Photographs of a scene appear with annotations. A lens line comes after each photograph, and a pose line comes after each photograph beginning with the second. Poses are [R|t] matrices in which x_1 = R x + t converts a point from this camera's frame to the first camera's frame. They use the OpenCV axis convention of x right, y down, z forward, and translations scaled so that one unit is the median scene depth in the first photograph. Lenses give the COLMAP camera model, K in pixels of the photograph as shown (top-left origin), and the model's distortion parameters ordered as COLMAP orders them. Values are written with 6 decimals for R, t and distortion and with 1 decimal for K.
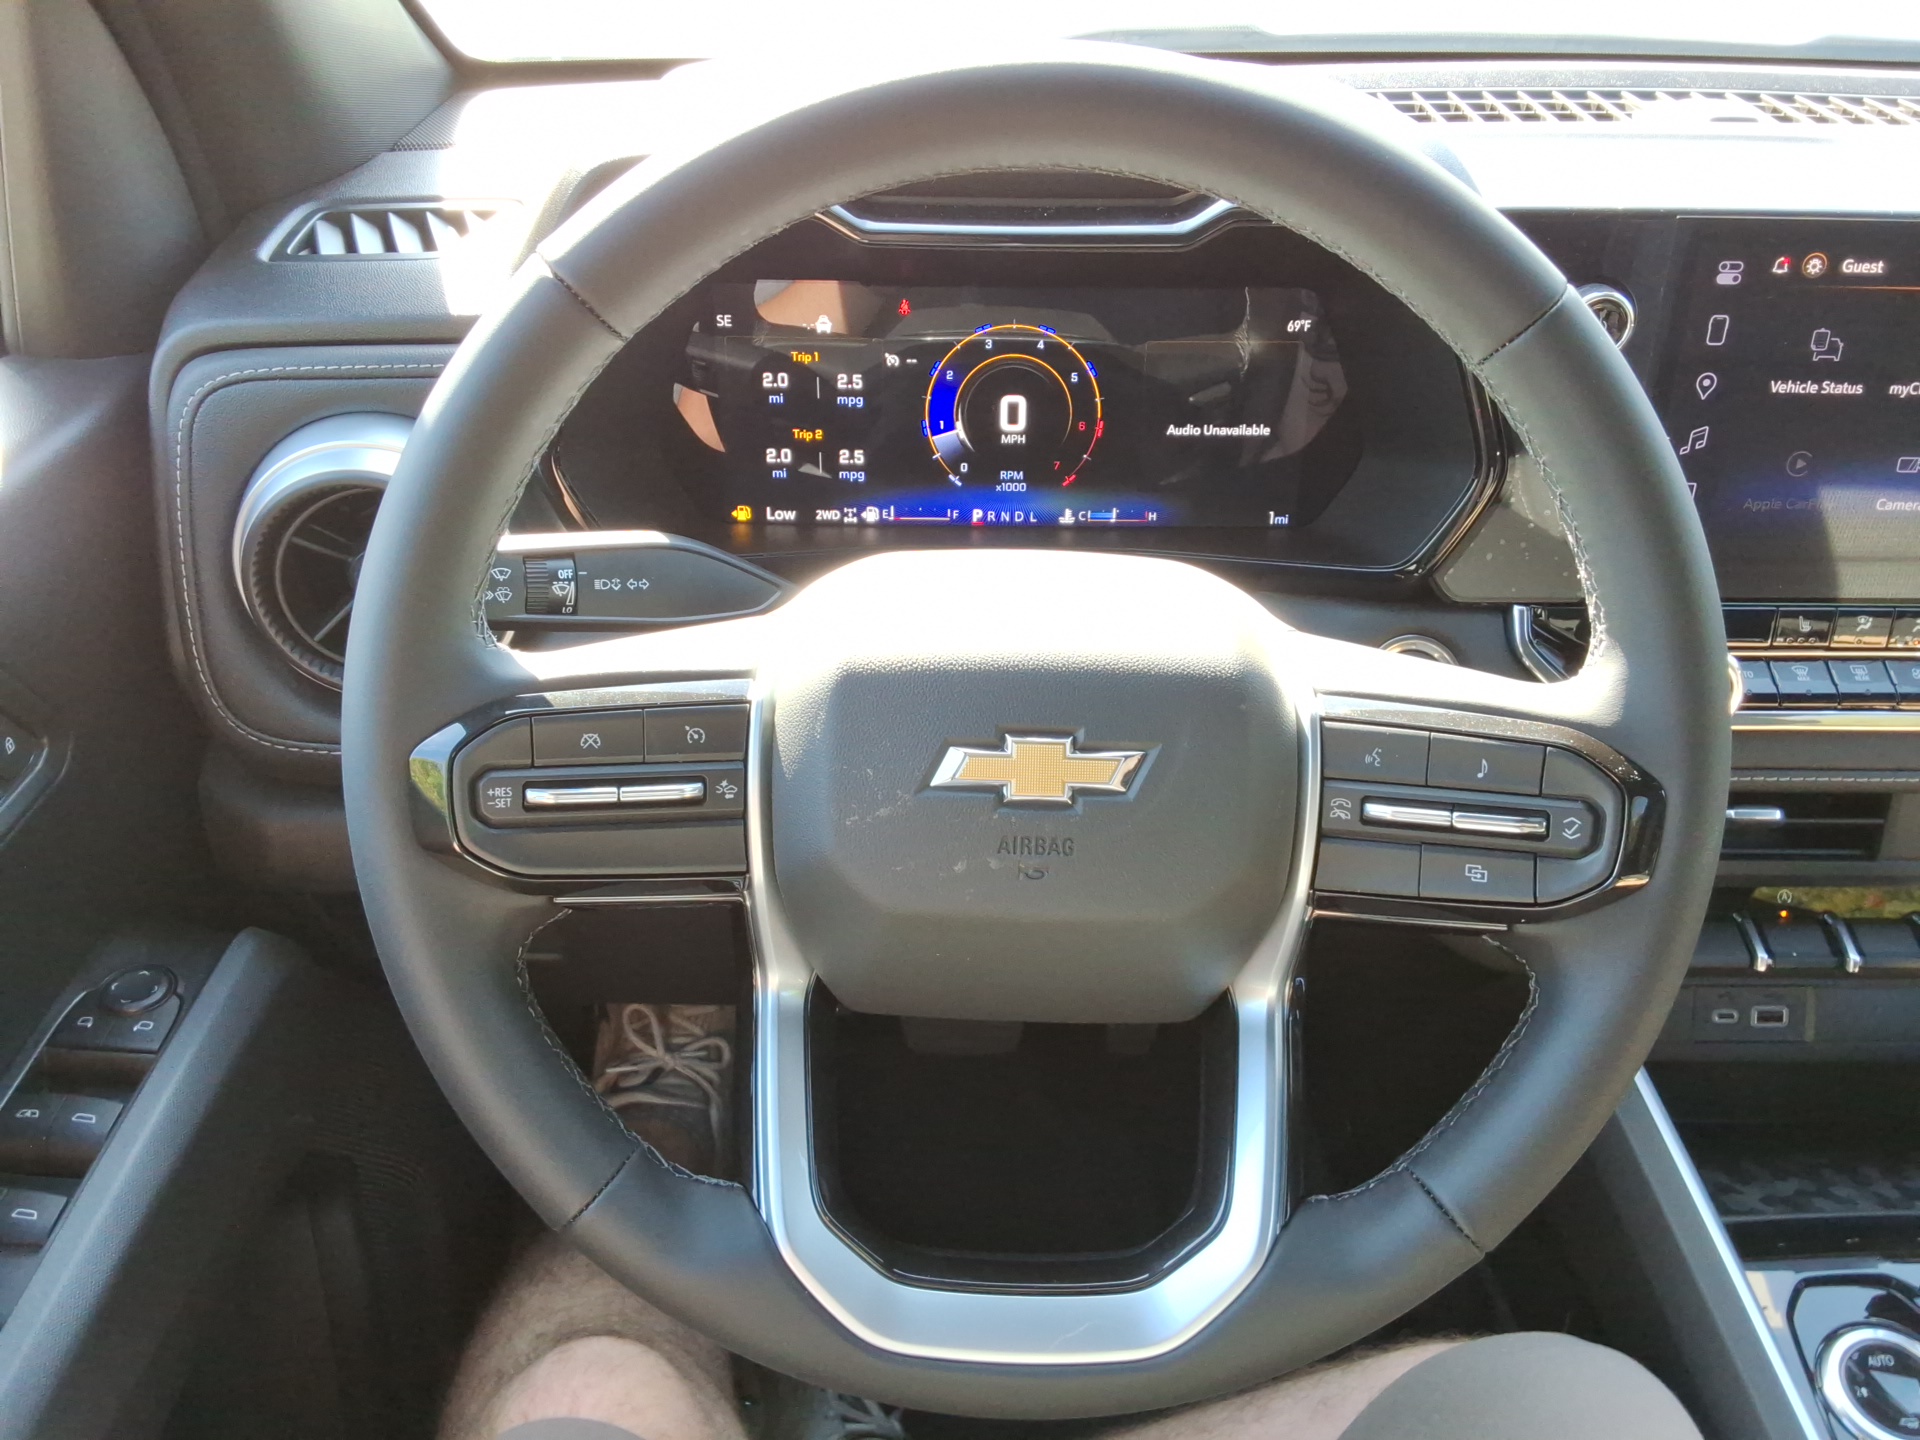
lens RADIAL K [[1606.5, 0, 979.5], [0, 1606.5, 699.6], [0, 0, 1]] dist [0.173440, -0.297582]
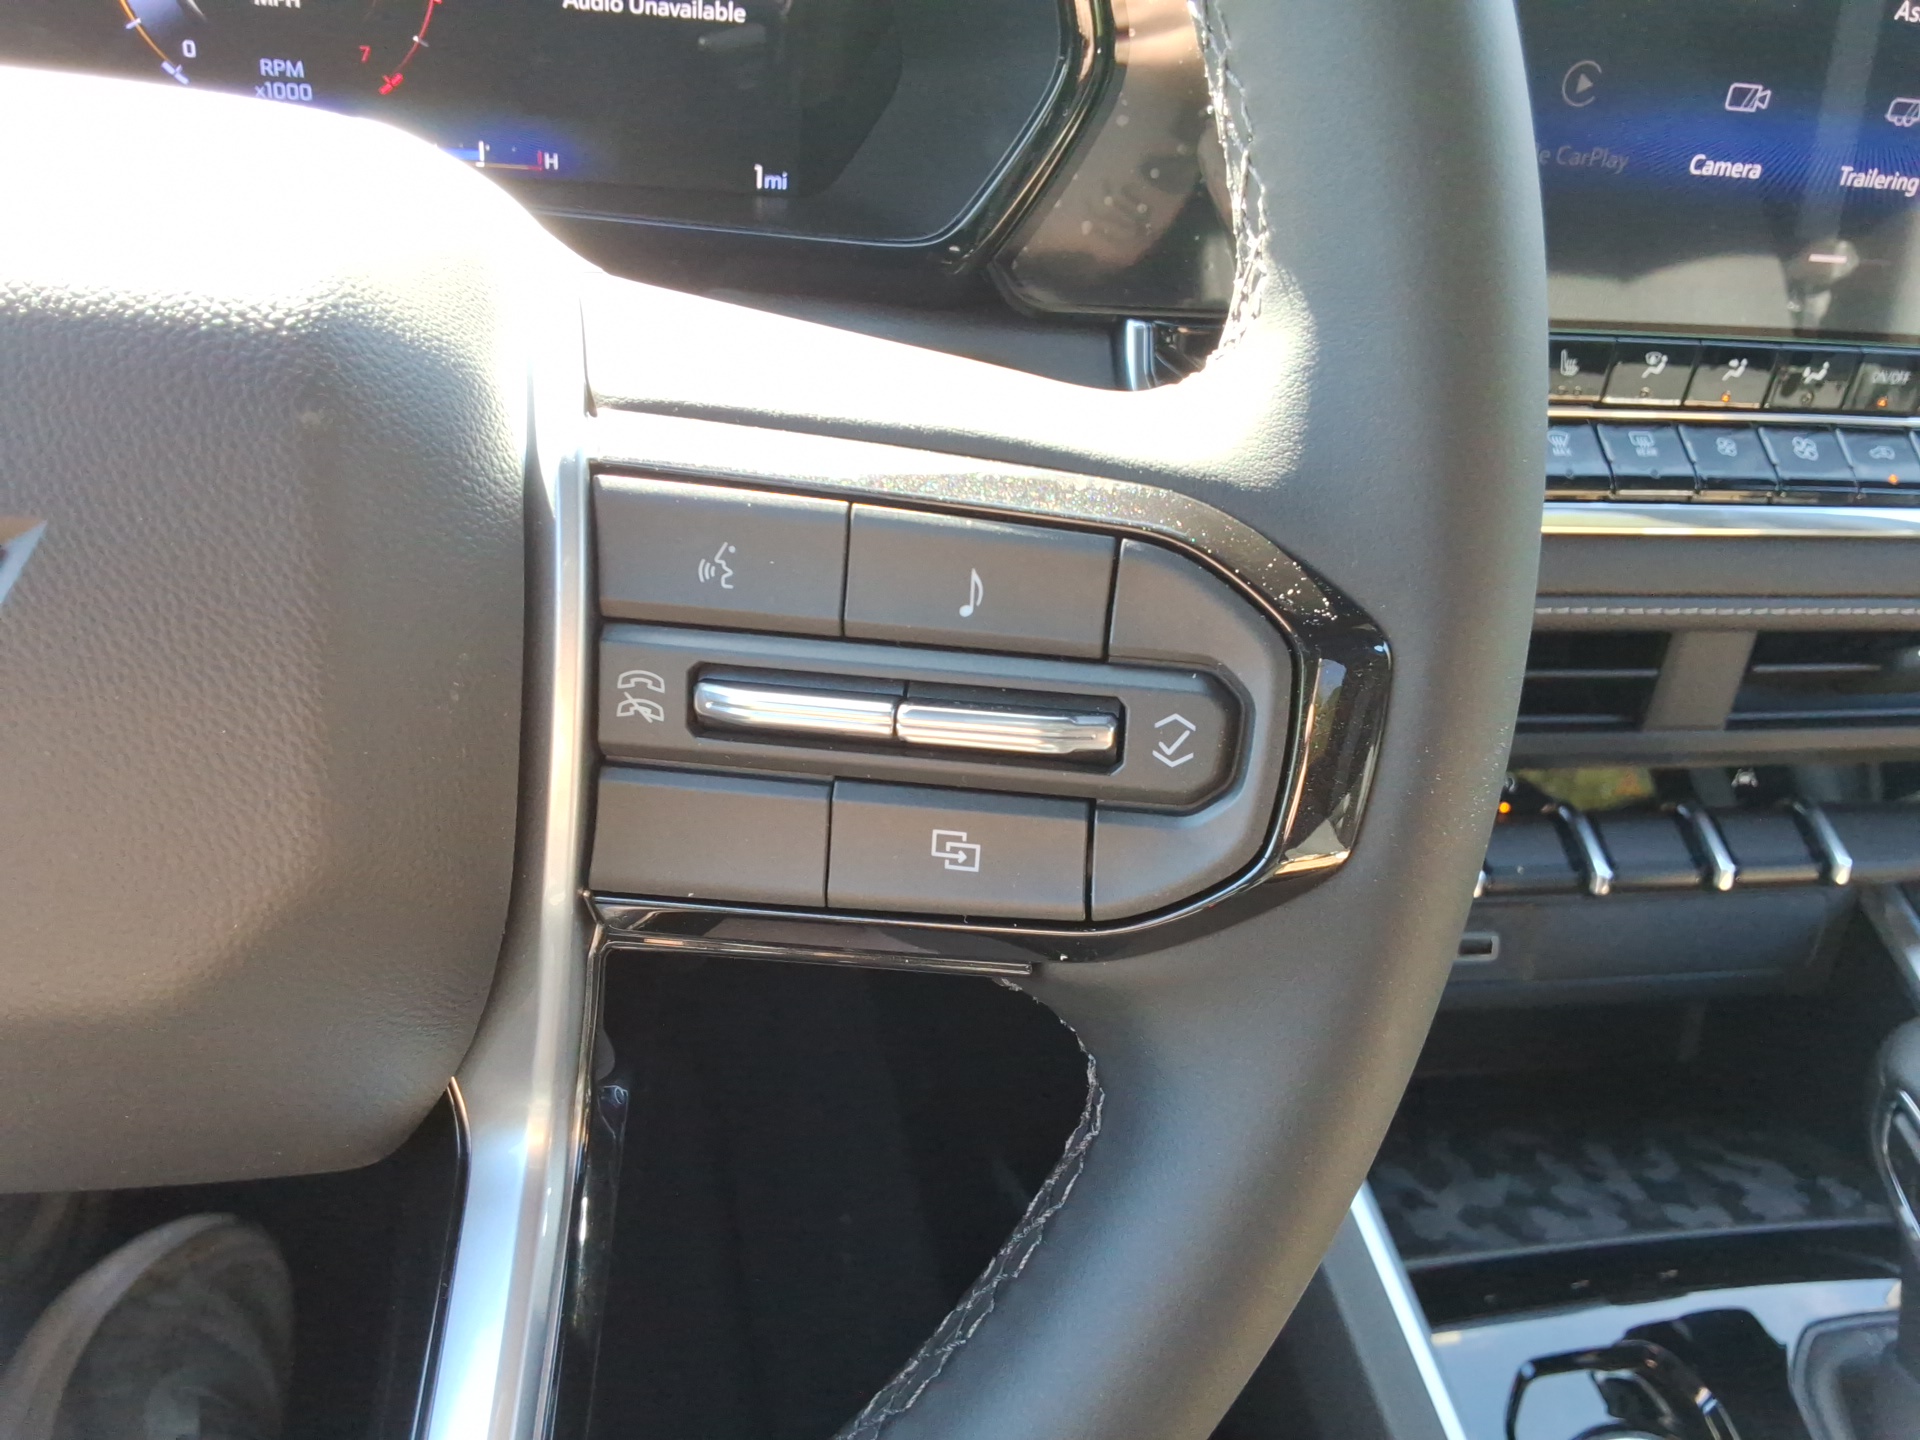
lens RADIAL K [[1606.5, 0, 979.5], [0, 1606.5, 699.6], [0, 0, 1]] dist [0.173440, -0.297582]
pose [[0.982405, -0.012897, 0.186317, 0.228489], [-0.006473, 0.994662, 0.102982, 0.026456], [-0.186651, -0.102376, 0.977078, 0.589174]]
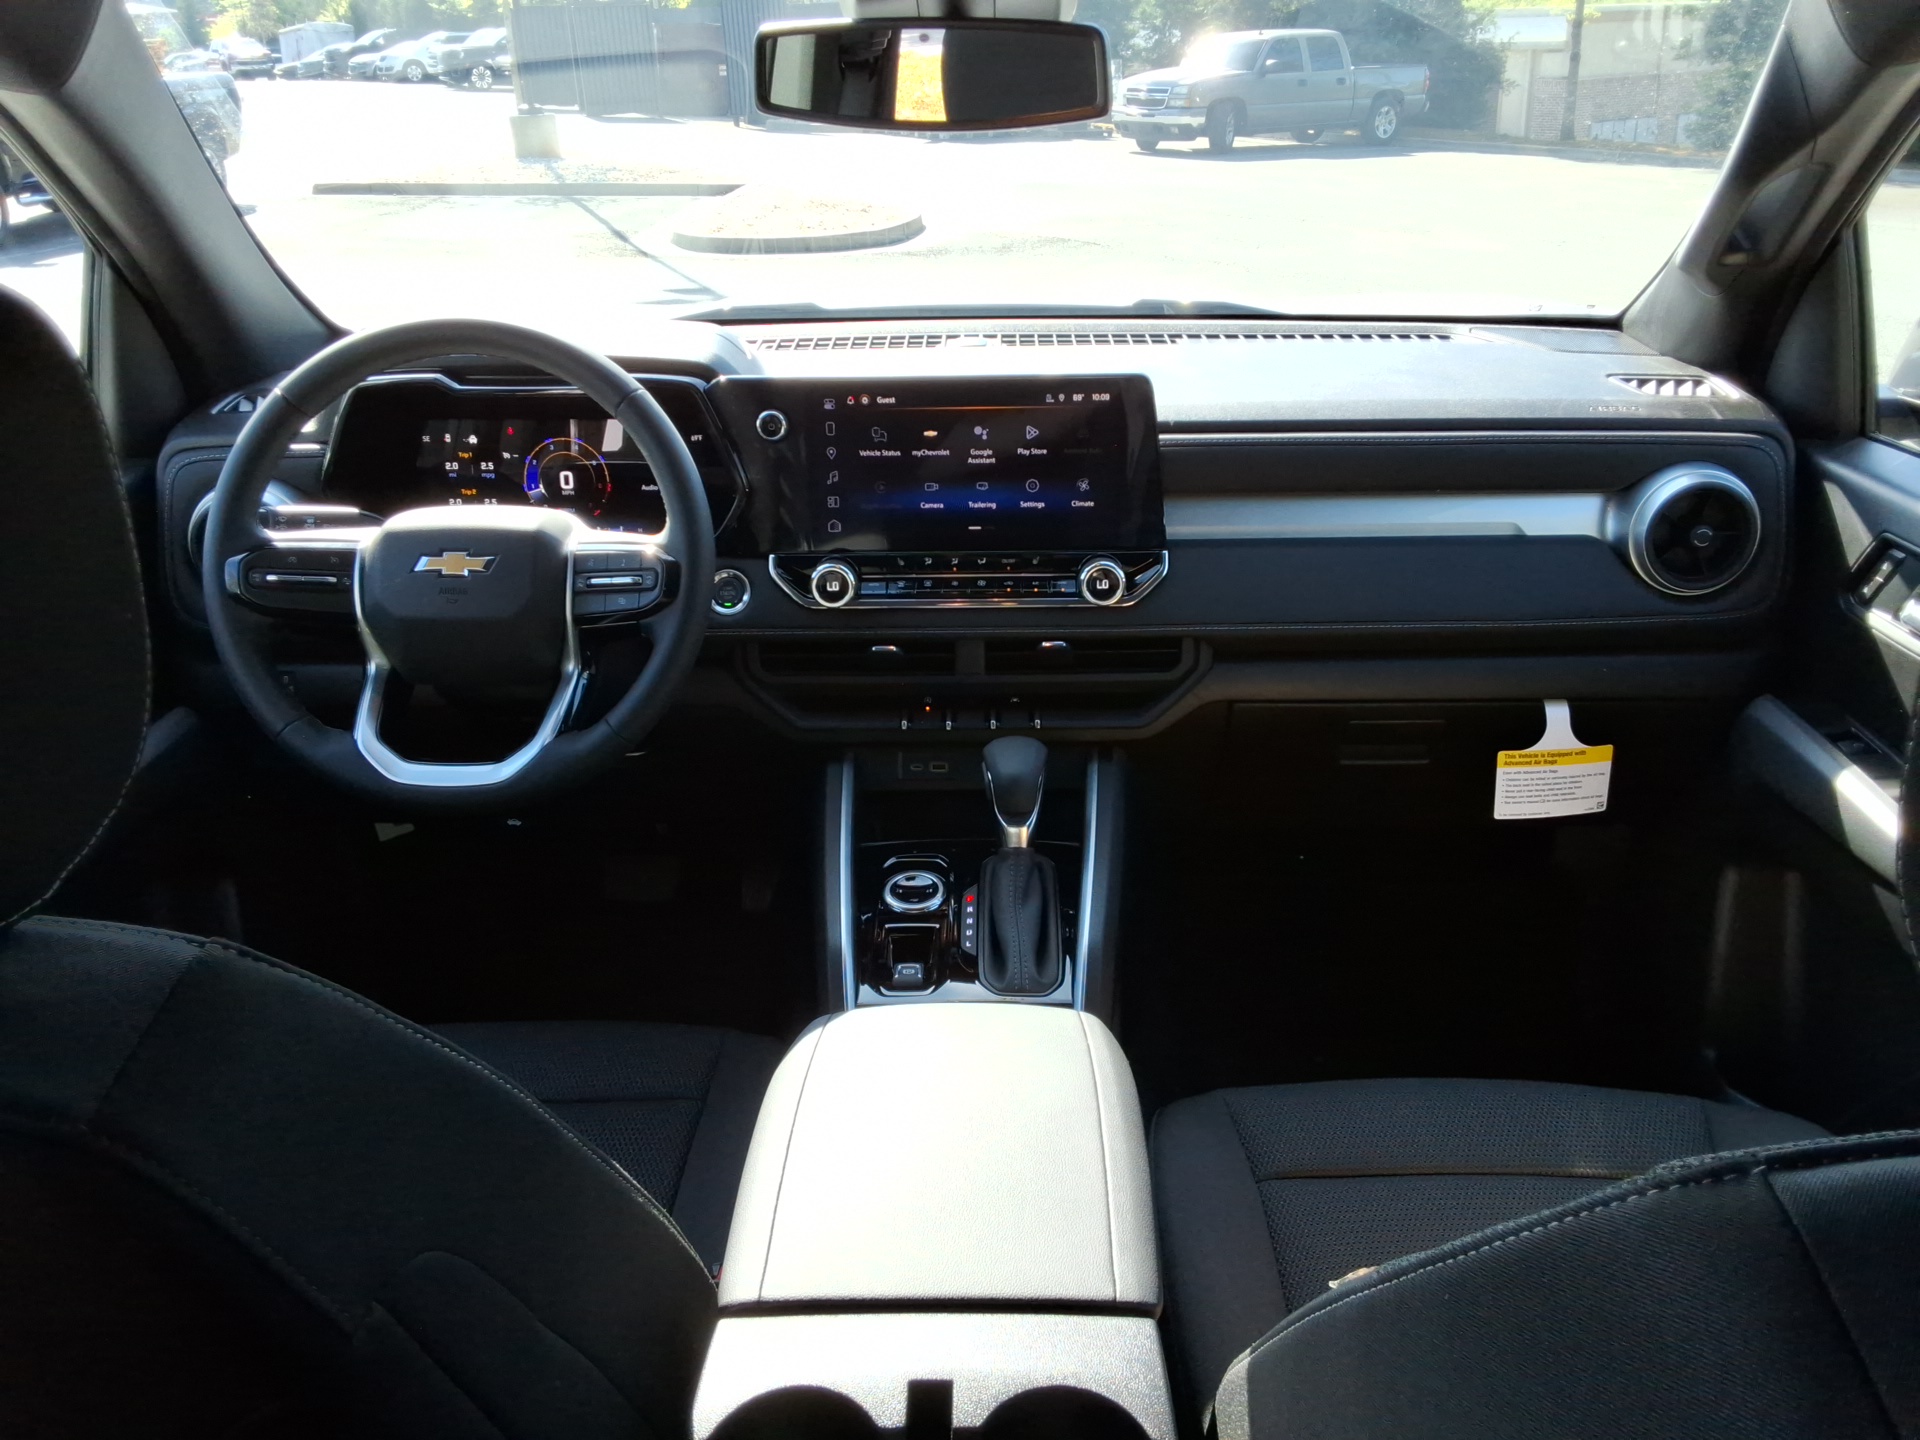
lens RADIAL K [[1530.0, 0, 989.0], [0, 1530.0, 710.3], [0, 0, 1]] dist [0.094892, -0.140942]
pose [[0.999805, -0.017159, -0.009728, 0.902530], [0.015651, 0.990285, -0.138166, 0.624082], [0.012004, 0.137986, 0.990361, -1.441414]]
